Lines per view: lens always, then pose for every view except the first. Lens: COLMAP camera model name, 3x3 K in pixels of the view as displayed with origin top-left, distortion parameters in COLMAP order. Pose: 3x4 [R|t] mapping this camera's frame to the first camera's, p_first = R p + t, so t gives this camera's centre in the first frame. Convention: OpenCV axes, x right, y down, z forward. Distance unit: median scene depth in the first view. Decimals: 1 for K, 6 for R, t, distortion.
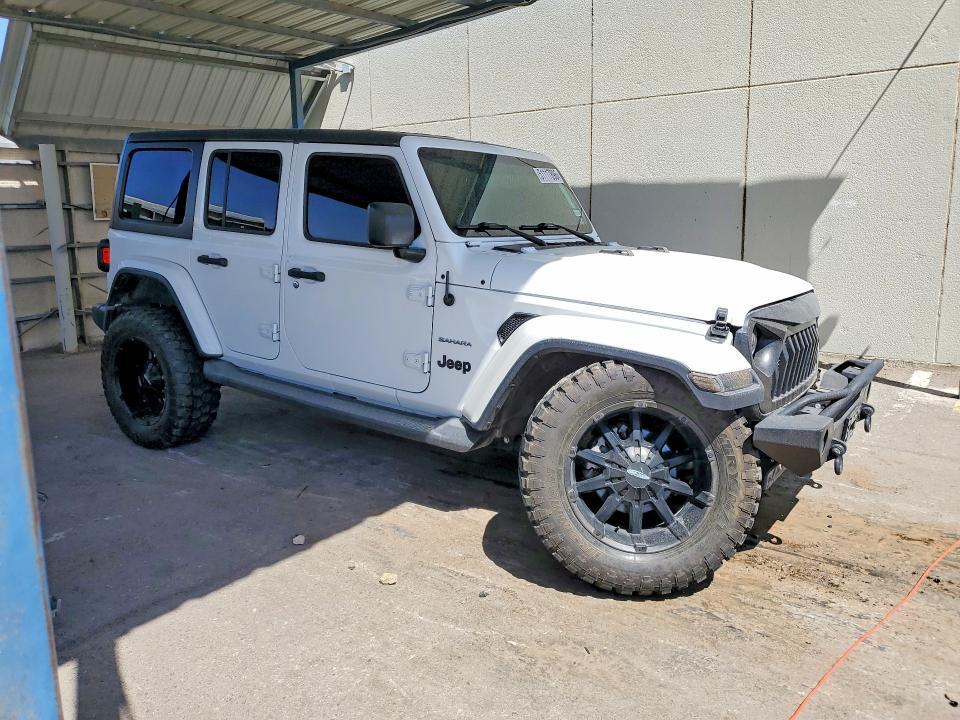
lens RADIAL K [[737.1, 0, 483.2], [0, 737.1, 344.7], [0, 0, 1]] dist [0.013278, 0.001140]
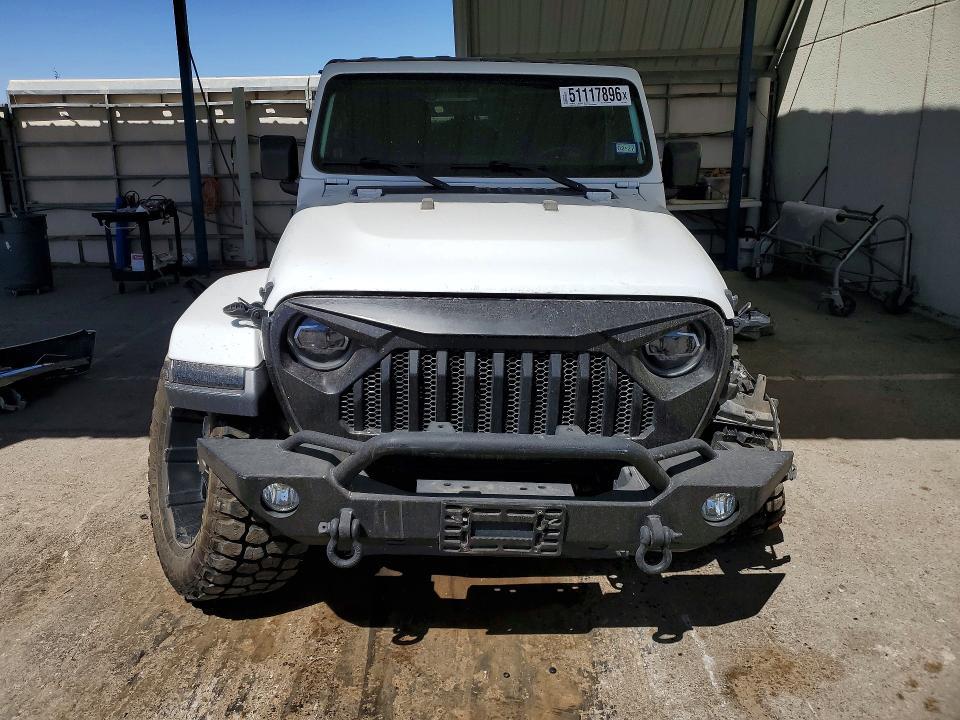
lens RADIAL K [[747.6, 0, 472.4], [0, 747.6, 361.2], [0, 0, 1]] dist [0.018400, -0.003815]
pose [[0.599787, 0.235902, -0.764595, 0.783005], [-0.153673, 0.971726, 0.179259, -0.108854], [0.785264, 0.009981, 0.619080, 0.520556]]
